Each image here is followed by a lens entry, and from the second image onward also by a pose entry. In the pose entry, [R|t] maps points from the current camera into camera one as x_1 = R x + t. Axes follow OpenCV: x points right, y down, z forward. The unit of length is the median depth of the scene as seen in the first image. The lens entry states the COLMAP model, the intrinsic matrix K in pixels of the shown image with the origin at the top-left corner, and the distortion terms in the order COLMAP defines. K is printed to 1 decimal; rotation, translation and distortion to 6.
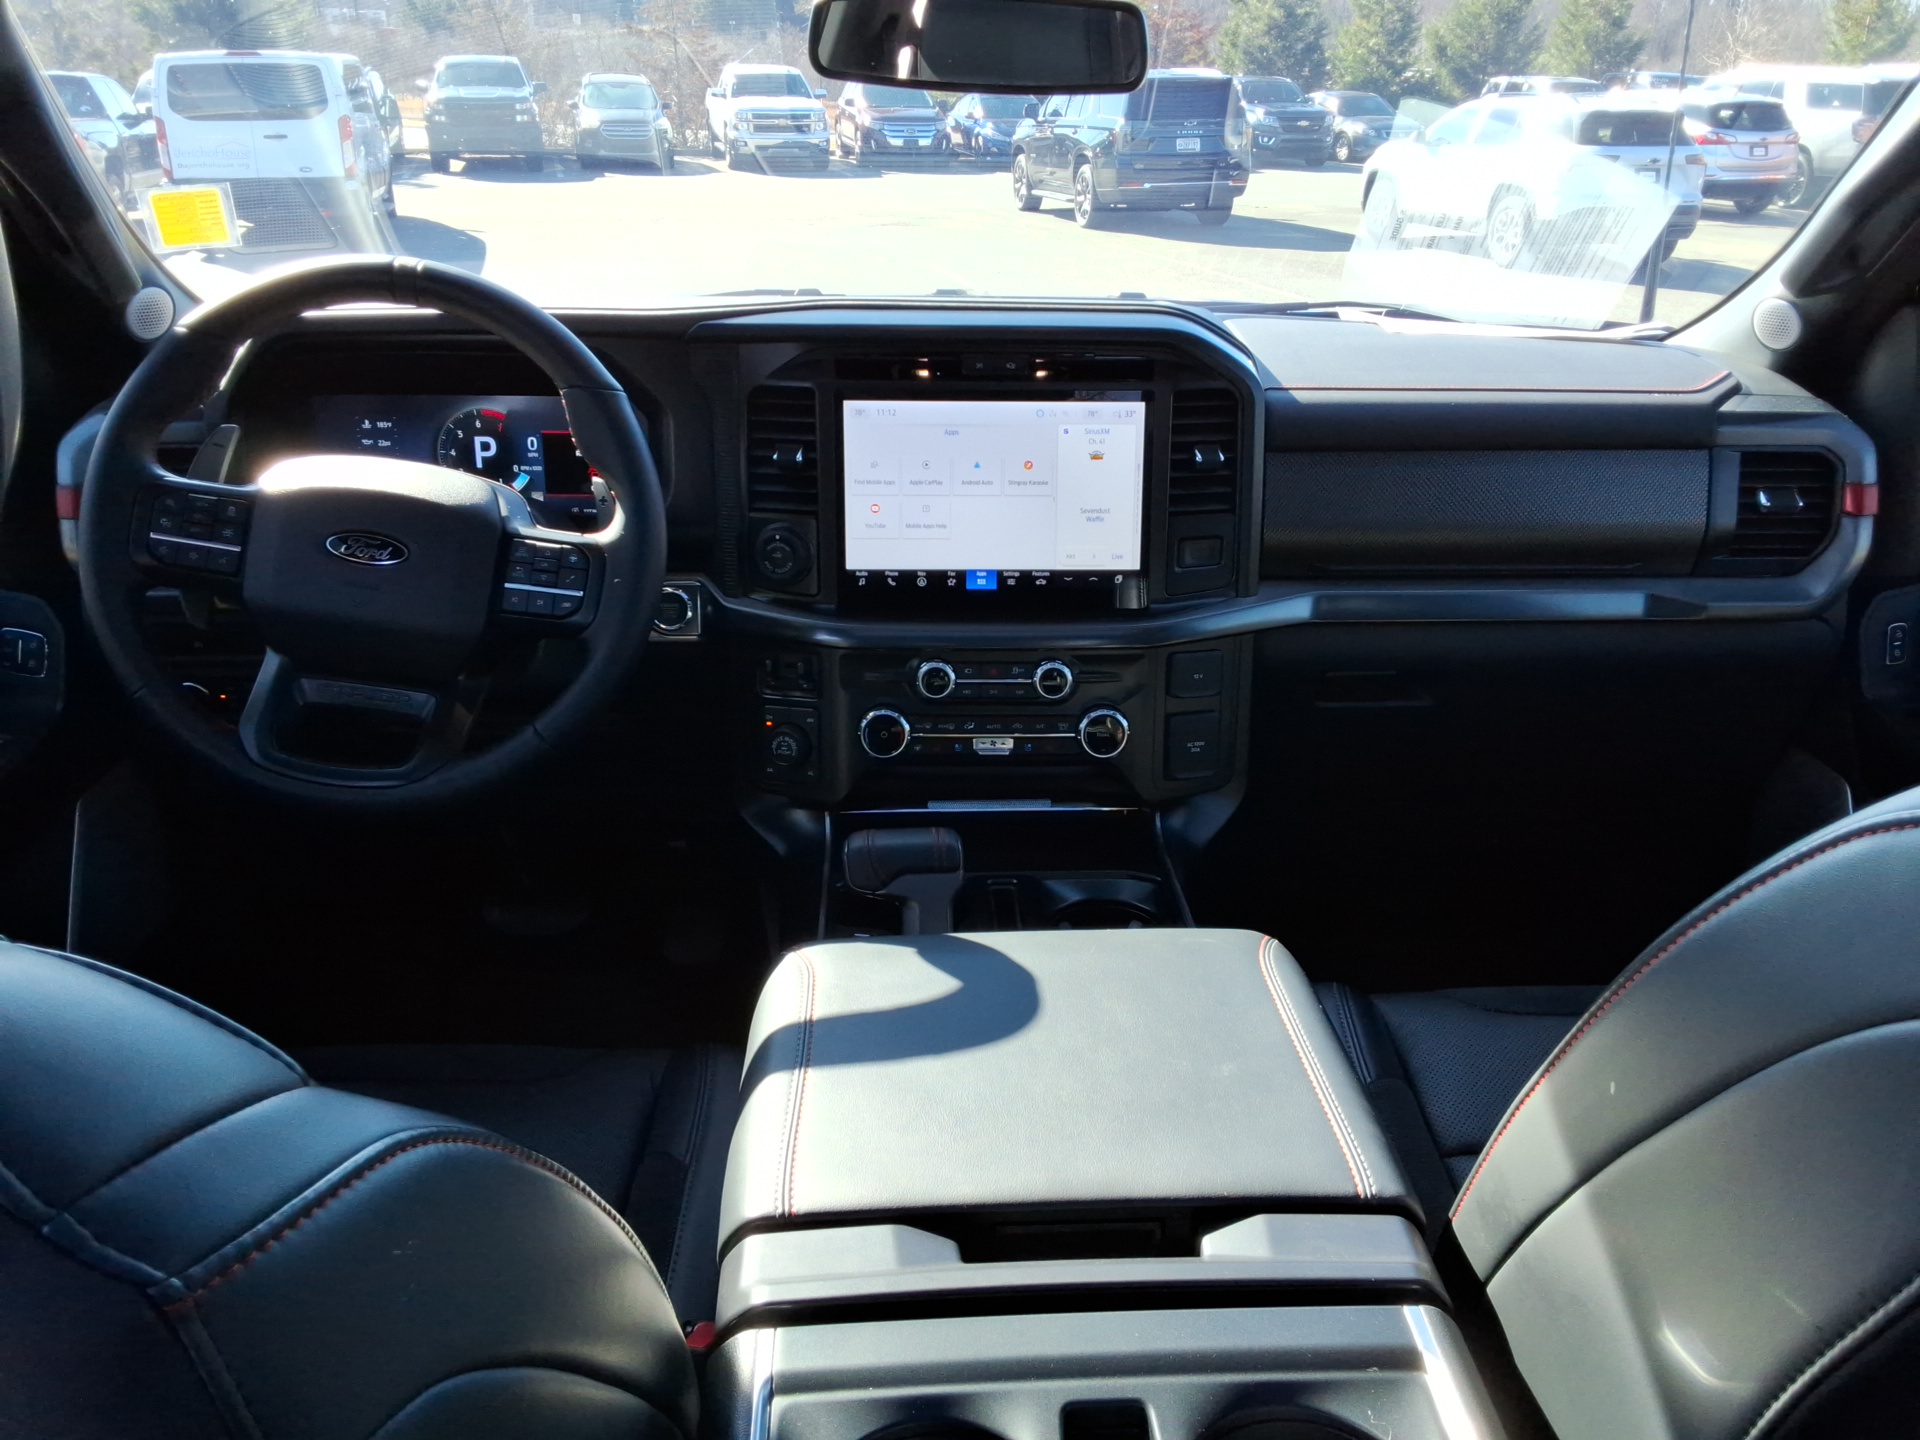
lens RADIAL K [[1528.9, 0, 997.9], [0, 1528.9, 738.5], [0, 0, 1]] dist [0.097499, -0.153224]
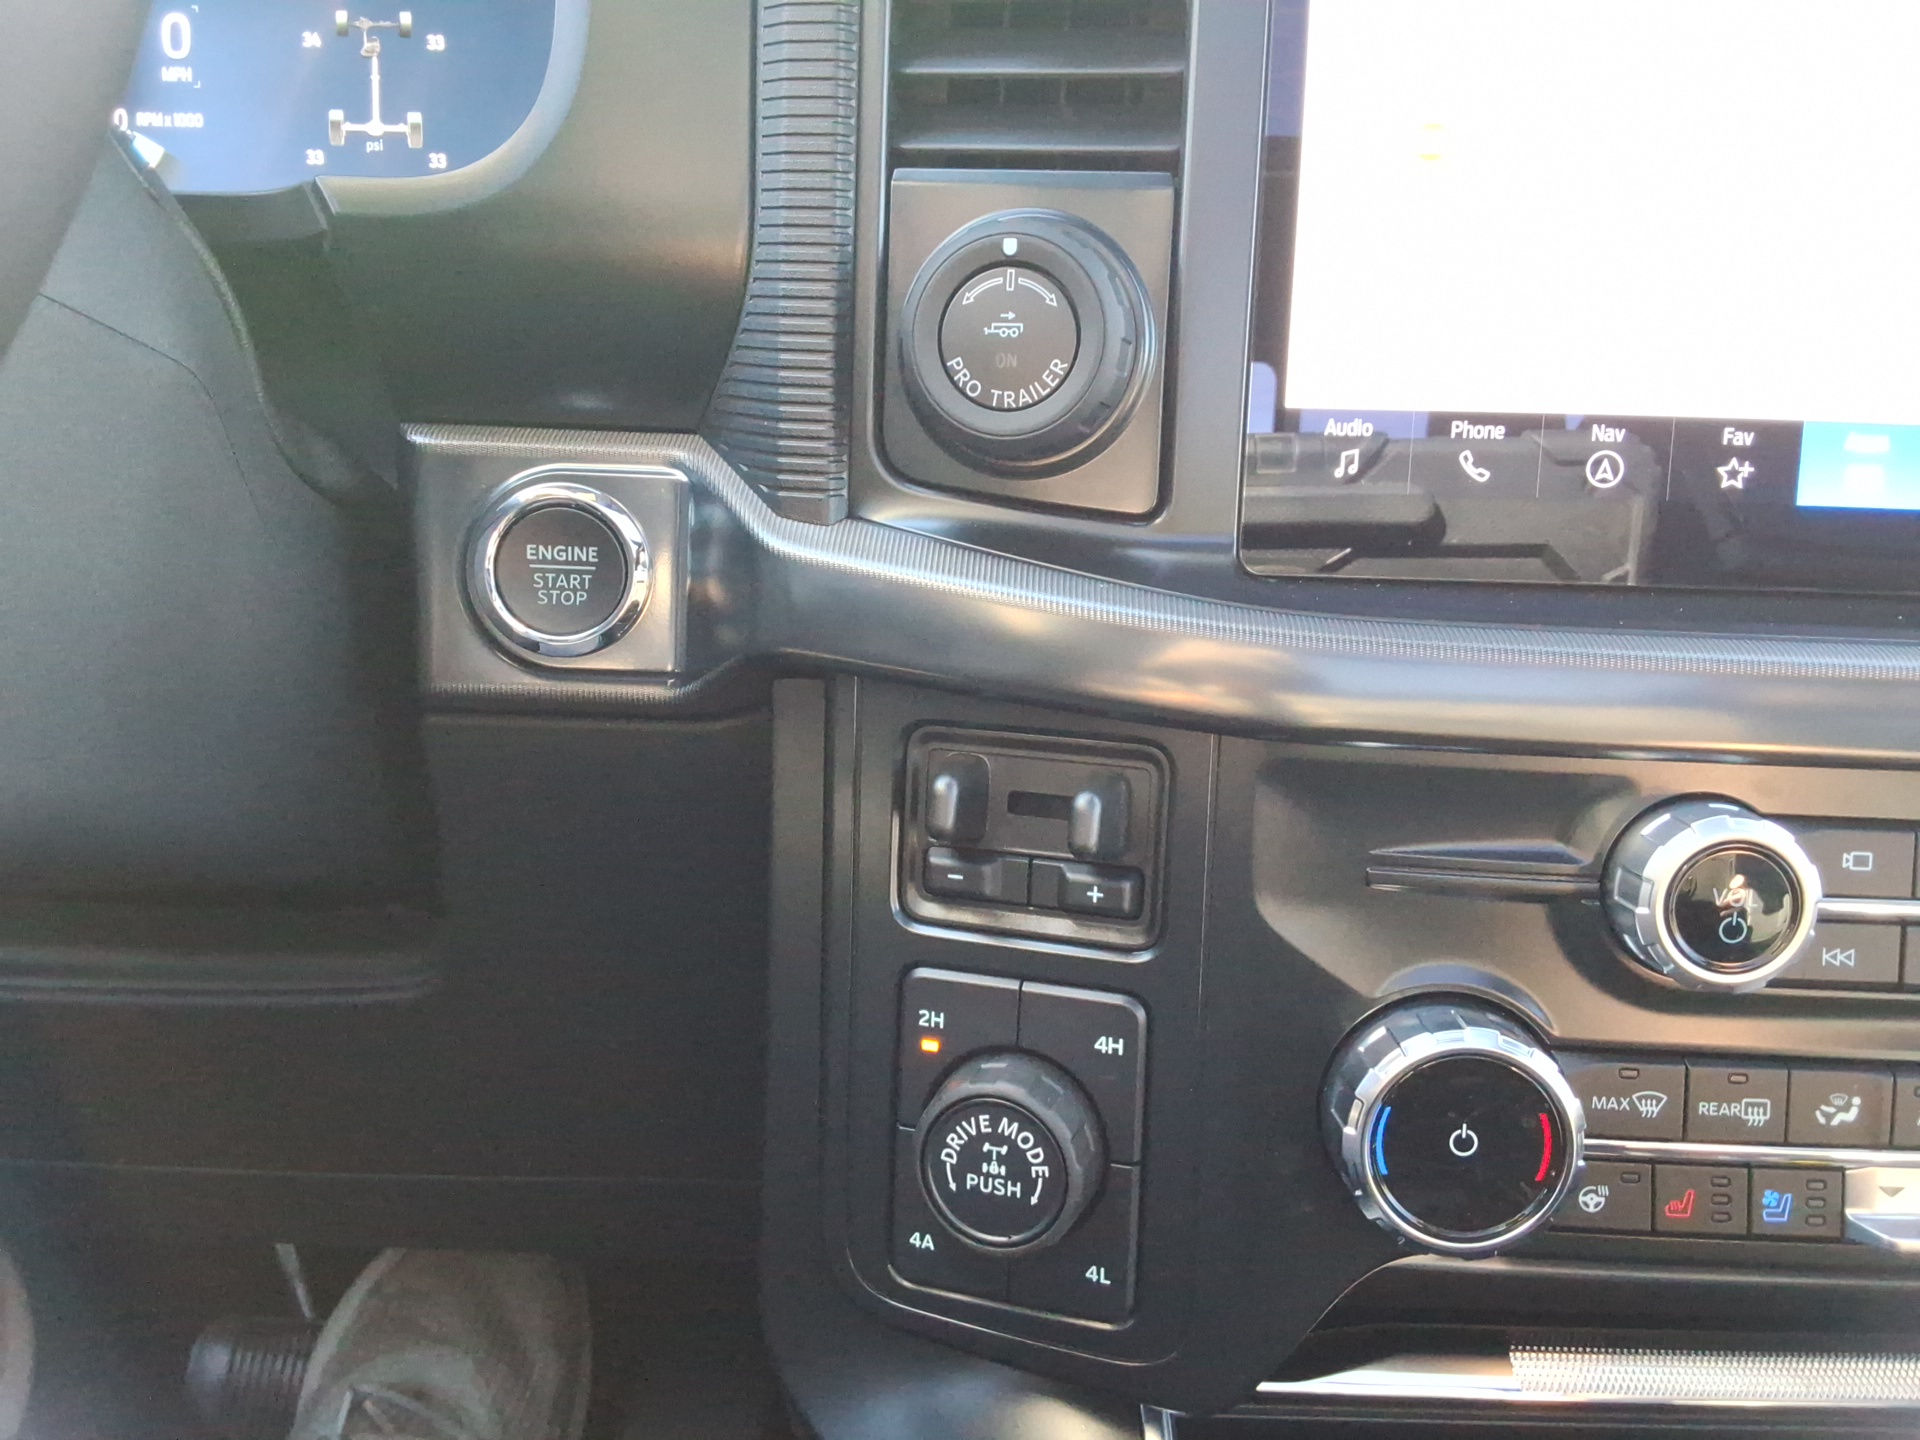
lens RADIAL K [[1528.9, 0, 960.1], [0, 1528.9, 722.9], [0, 0, 1]] dist [0.097499, -0.153224]
pose [[0.995809, 0.030180, -0.086337, -0.126395], [-0.039352, 0.993524, -0.106591, -0.034719], [0.082561, 0.109541, 0.990547, 0.763477]]
